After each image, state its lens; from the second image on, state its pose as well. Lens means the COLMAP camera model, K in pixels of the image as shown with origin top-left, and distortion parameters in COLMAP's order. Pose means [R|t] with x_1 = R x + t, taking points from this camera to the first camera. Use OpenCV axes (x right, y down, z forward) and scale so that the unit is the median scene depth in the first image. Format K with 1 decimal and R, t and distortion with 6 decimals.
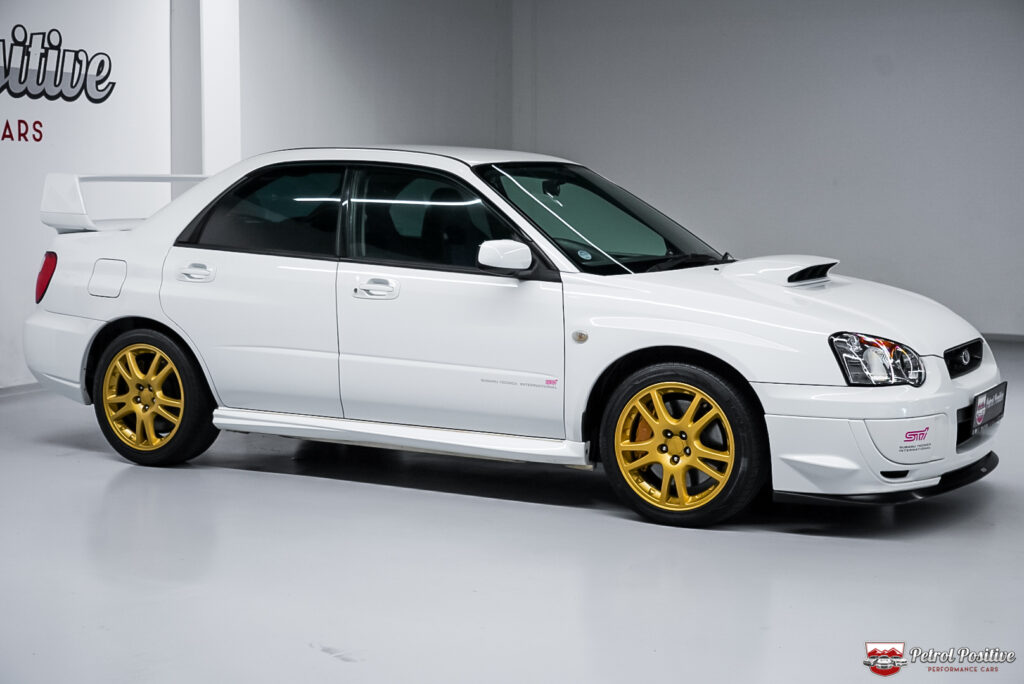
lens RADIAL K [[1548.3, 0, 512.0], [0, 1548.3, 342.0], [0, 0, 1]] dist [-0.003757, 0.019241]
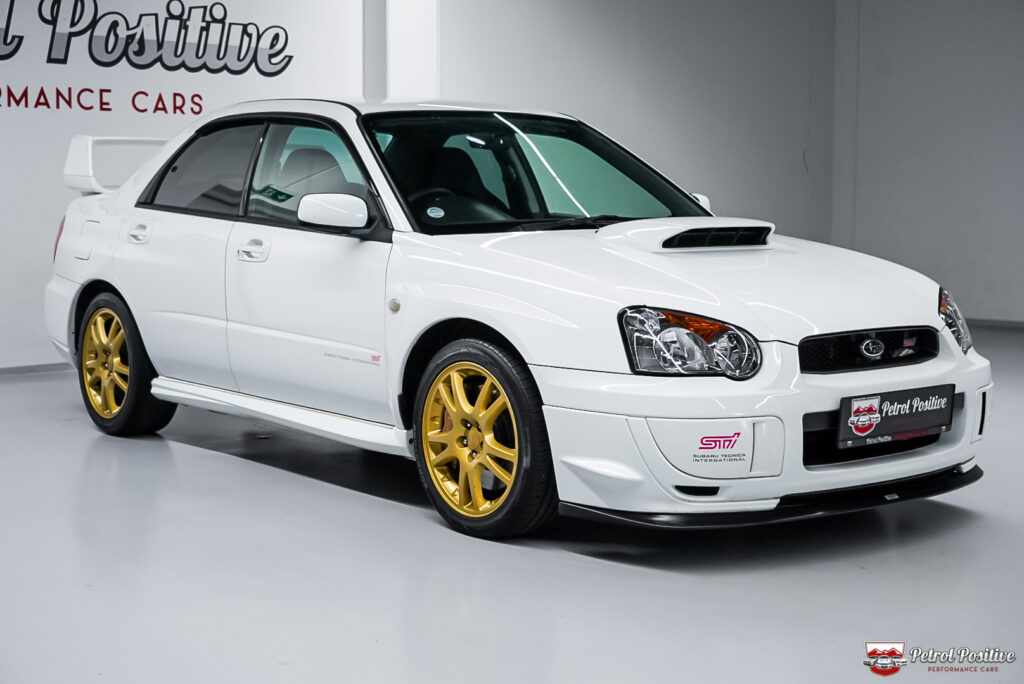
lens RADIAL K [[1548.3, 0, 512.0], [0, 1548.3, 342.0], [0, 0, 1]] dist [-0.003757, 0.019241]
pose [[0.927515, 0.036848, -0.371964, 0.343522], [-0.038412, 0.999257, 0.003207, 0.009236], [0.371806, 0.011313, 0.928241, 0.187284]]
